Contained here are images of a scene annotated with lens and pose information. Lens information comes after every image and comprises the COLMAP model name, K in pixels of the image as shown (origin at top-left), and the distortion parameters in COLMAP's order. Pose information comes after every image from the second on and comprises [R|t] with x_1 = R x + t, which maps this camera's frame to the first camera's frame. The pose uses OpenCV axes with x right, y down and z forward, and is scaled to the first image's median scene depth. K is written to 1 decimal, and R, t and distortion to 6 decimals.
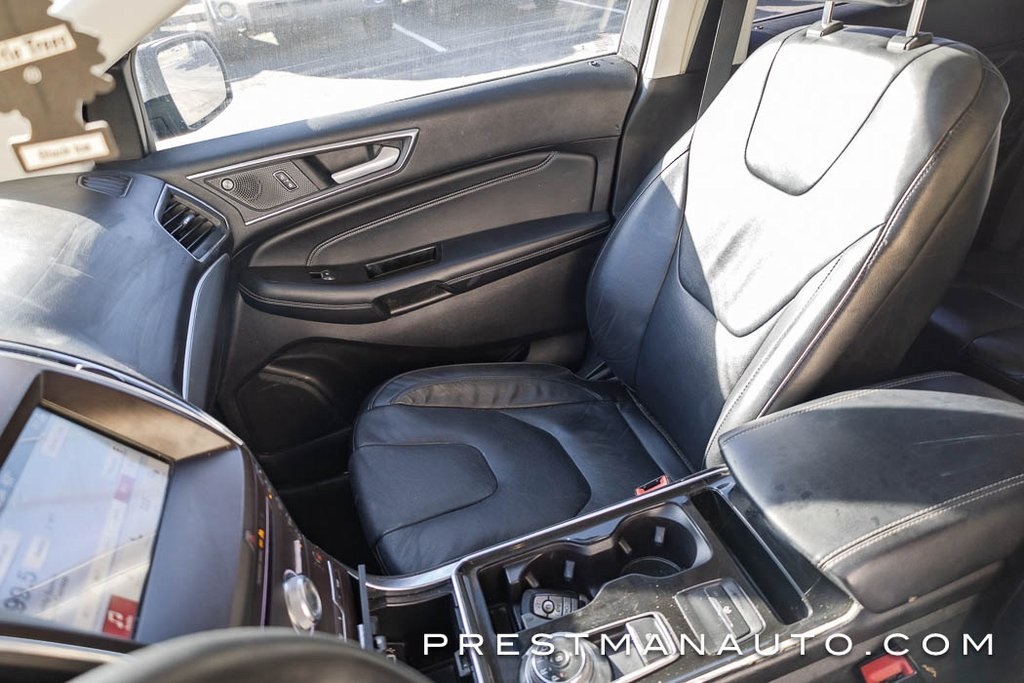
lens RADIAL K [[660.9, 0, 512.0], [0, 660.9, 341.5], [0, 0, 1]] dist [-0.001141, 0.002241]
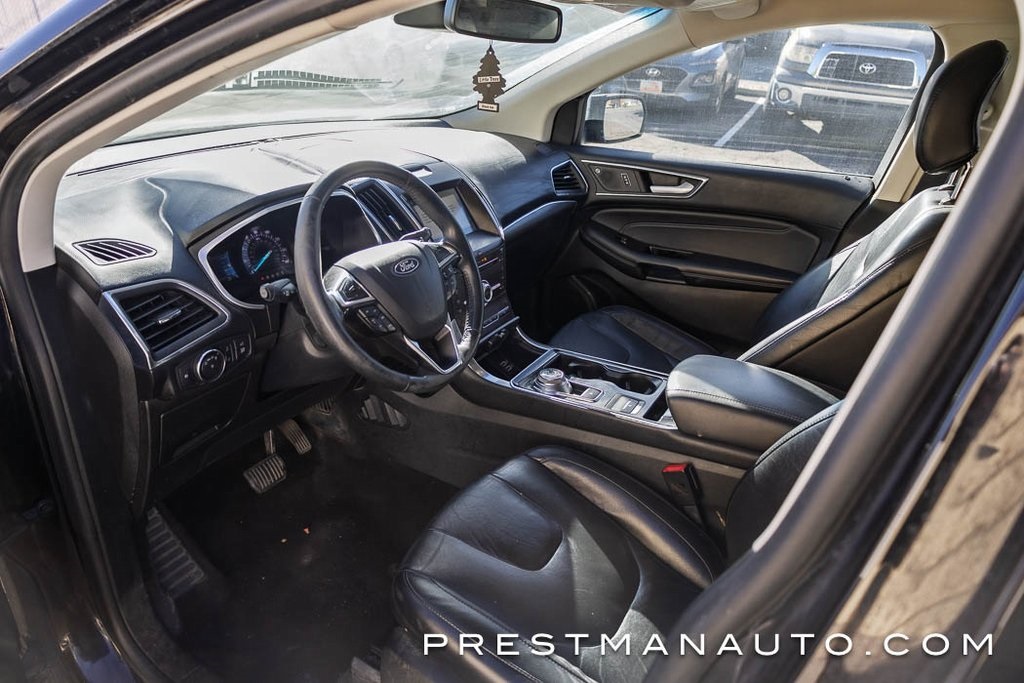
lens RADIAL K [[660.9, 0, 512.0], [0, 660.9, 341.5], [0, 0, 1]] dist [-0.001141, 0.002241]
pose [[0.678475, 0.444679, -0.584750, 0.635262], [-0.502457, 0.861582, 0.072206, 0.146551], [0.535918, 0.244822, 0.807994, -0.461430]]
